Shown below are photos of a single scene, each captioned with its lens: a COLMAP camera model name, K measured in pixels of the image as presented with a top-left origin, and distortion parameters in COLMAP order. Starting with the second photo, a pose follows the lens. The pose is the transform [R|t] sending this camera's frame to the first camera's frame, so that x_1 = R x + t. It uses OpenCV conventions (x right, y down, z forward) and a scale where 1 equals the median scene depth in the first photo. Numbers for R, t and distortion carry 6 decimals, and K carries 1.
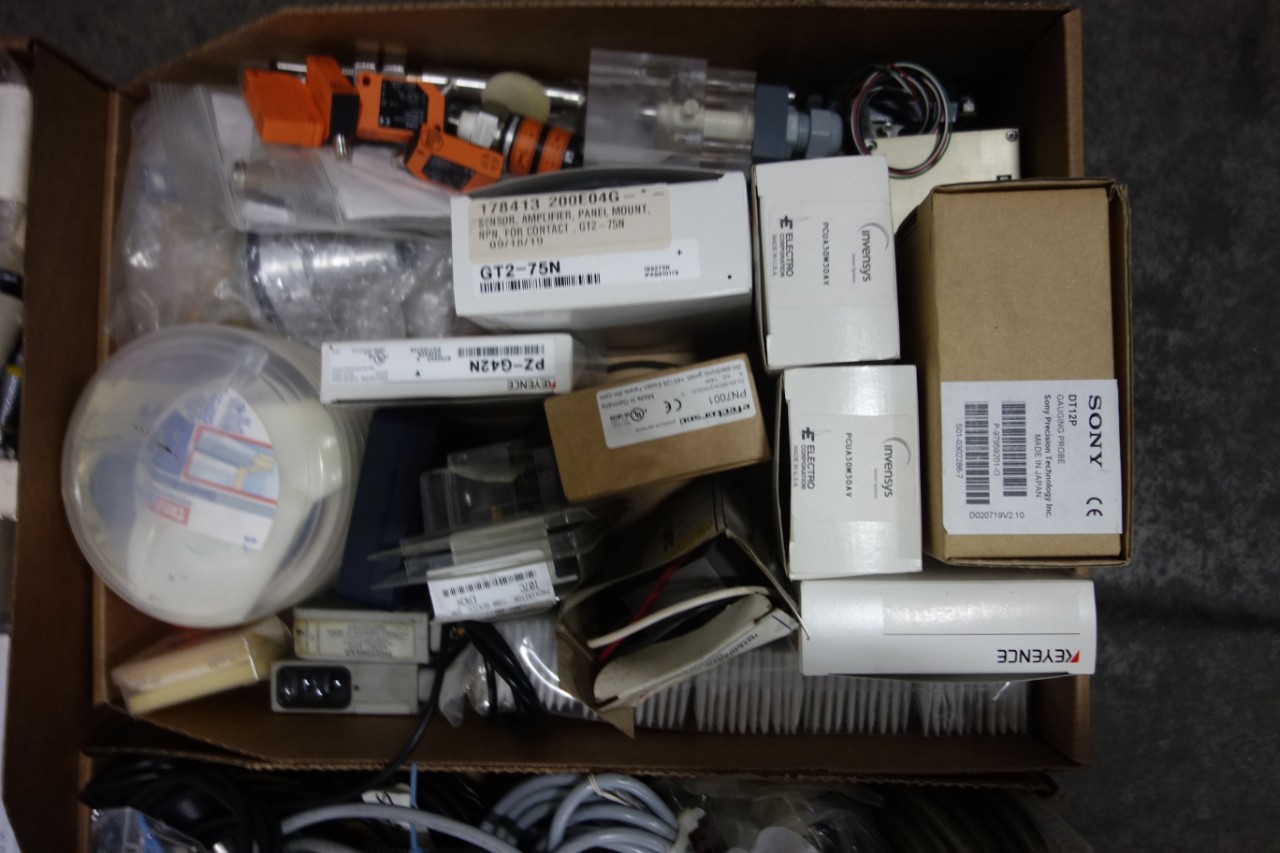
lens RADIAL K [[1007.5, 0, 638.4], [0, 1007.5, 429.6], [0, 0, 1]] dist [-0.009211, -0.020949]
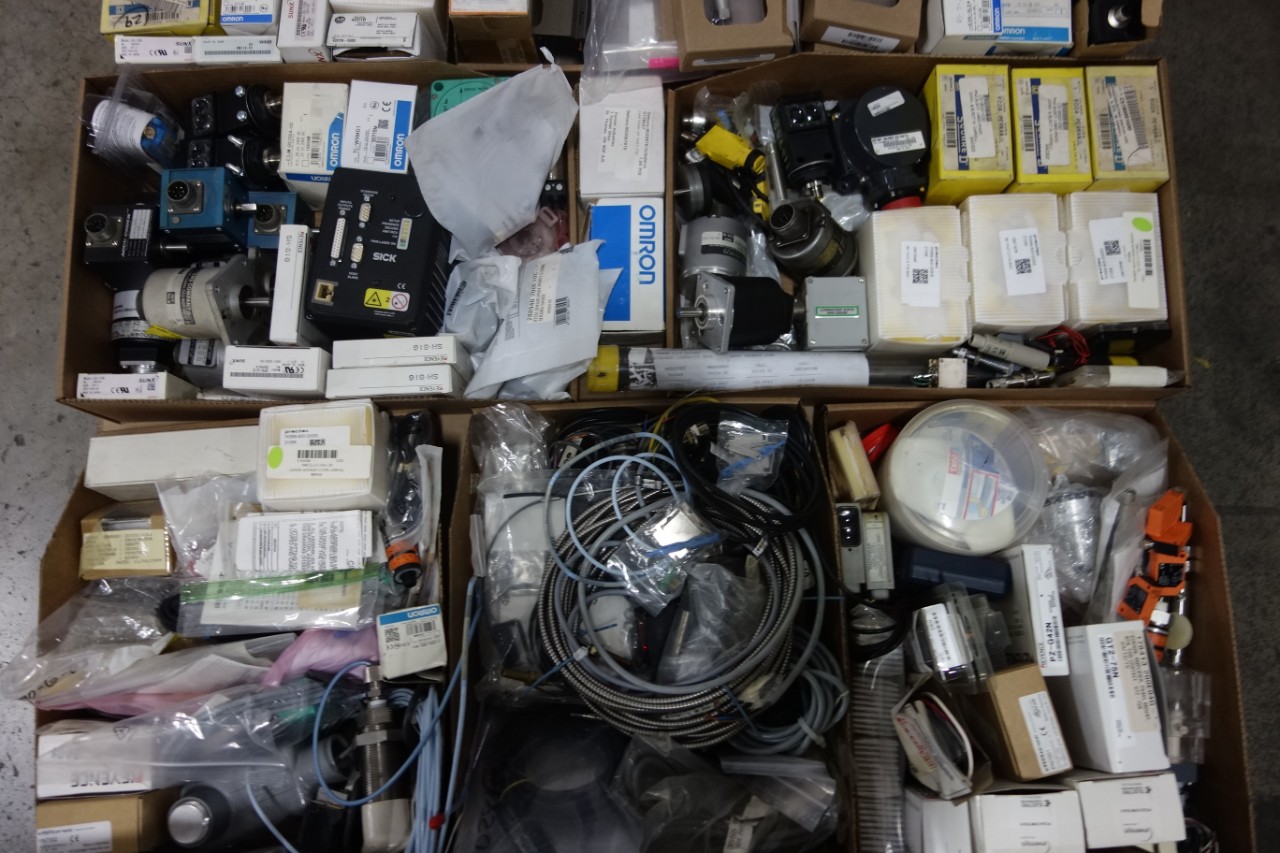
lens RADIAL K [[1007.5, 0, 638.4], [0, 1007.5, 429.6], [0, 0, 1]] dist [-0.009211, -0.020949]
pose [[0.021027, 0.989960, -0.139772, -0.276917], [-0.998900, 0.026664, 0.038582, 0.640531], [0.041922, 0.138807, 0.989432, -1.018991]]
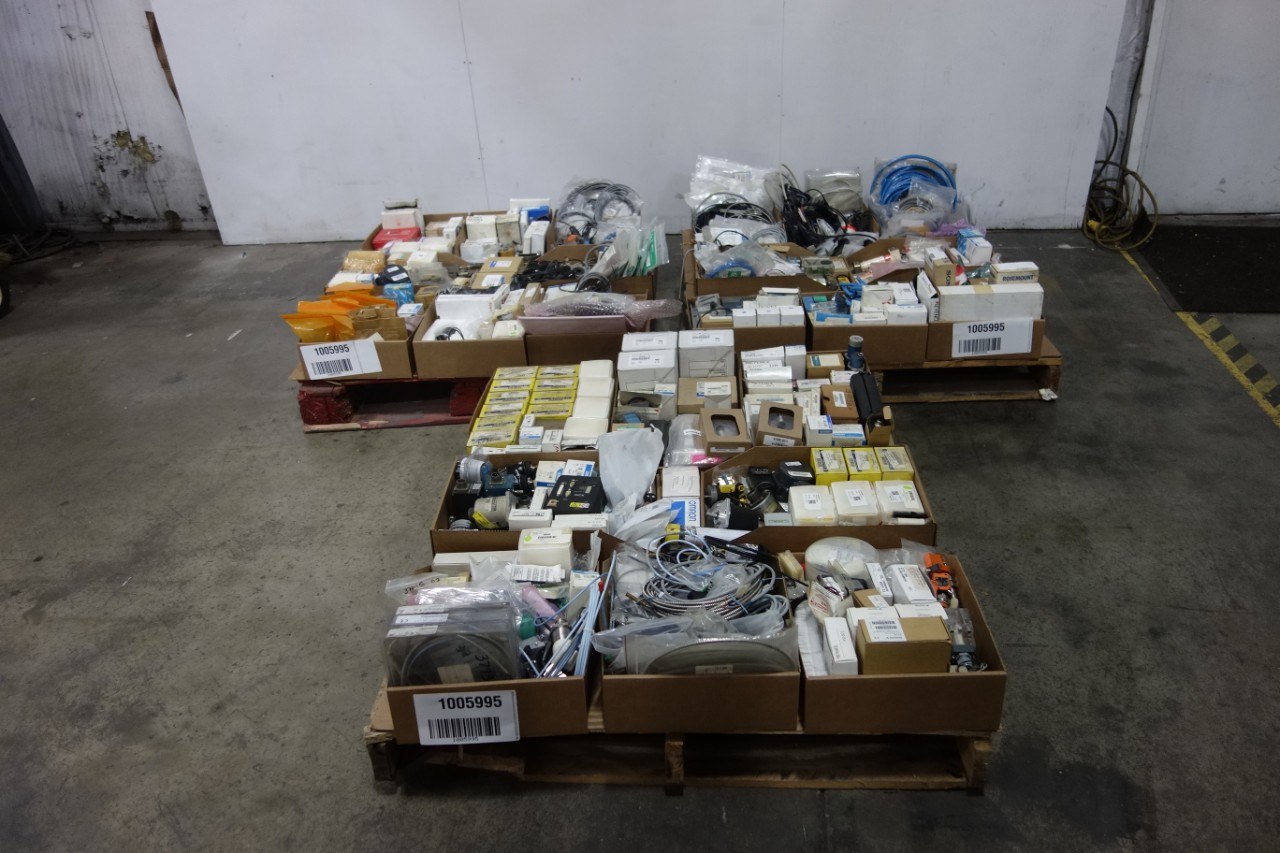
lens RADIAL K [[1007.5, 0, 638.4], [0, 1007.5, 429.6], [0, 0, 1]] dist [-0.009211, -0.020949]
pose [[-0.018168, 0.493229, -0.869710, 3.190956], [-0.997553, 0.049793, 0.049077, 0.699715], [0.067511, 0.868473, 0.491117, -1.682002]]
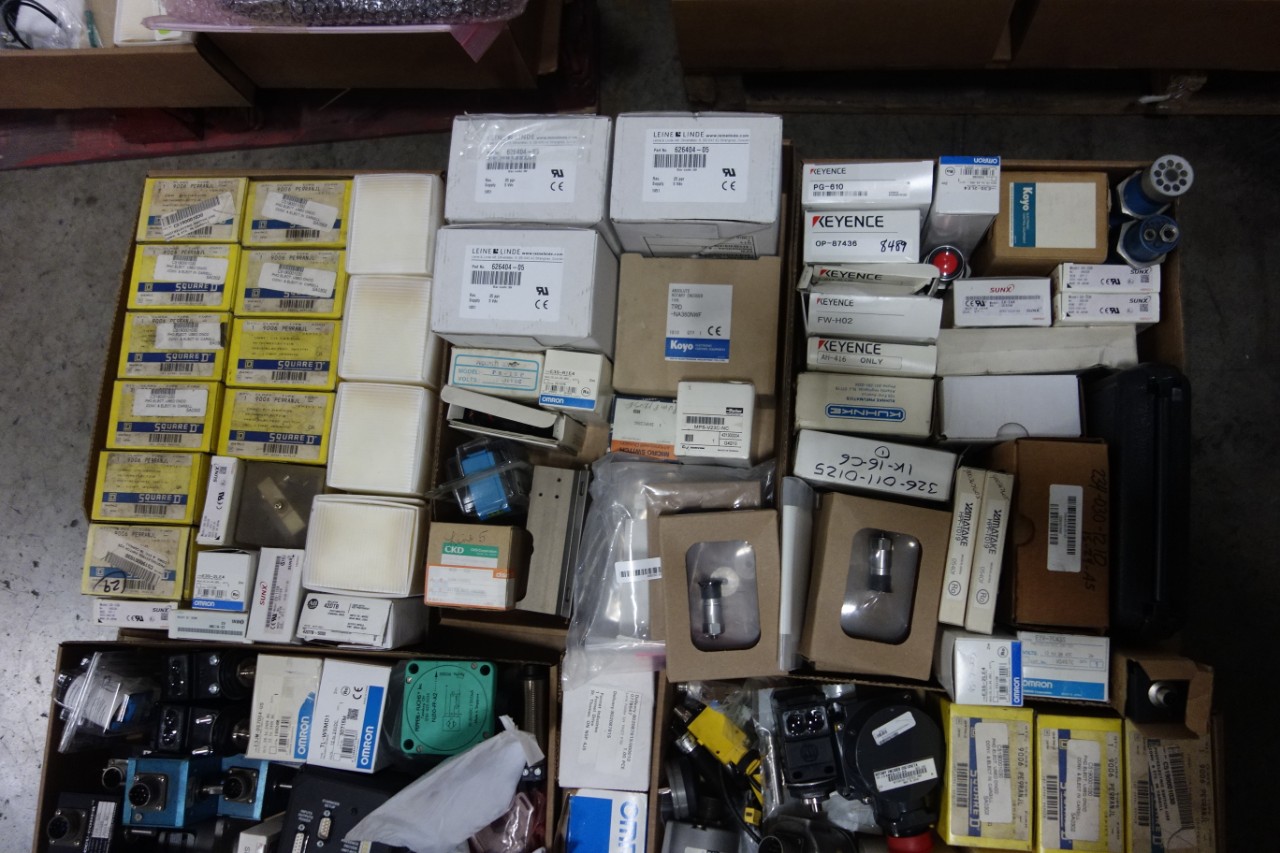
lens RADIAL K [[1007.5, 0, 638.4], [0, 1007.5, 429.6], [0, 0, 1]] dist [-0.009211, -0.020949]
pose [[-0.035182, 0.986566, -0.159533, -1.532496], [-0.989021, -0.011446, 0.147331, 0.375030], [0.143526, 0.162965, 0.976137, -1.012569]]
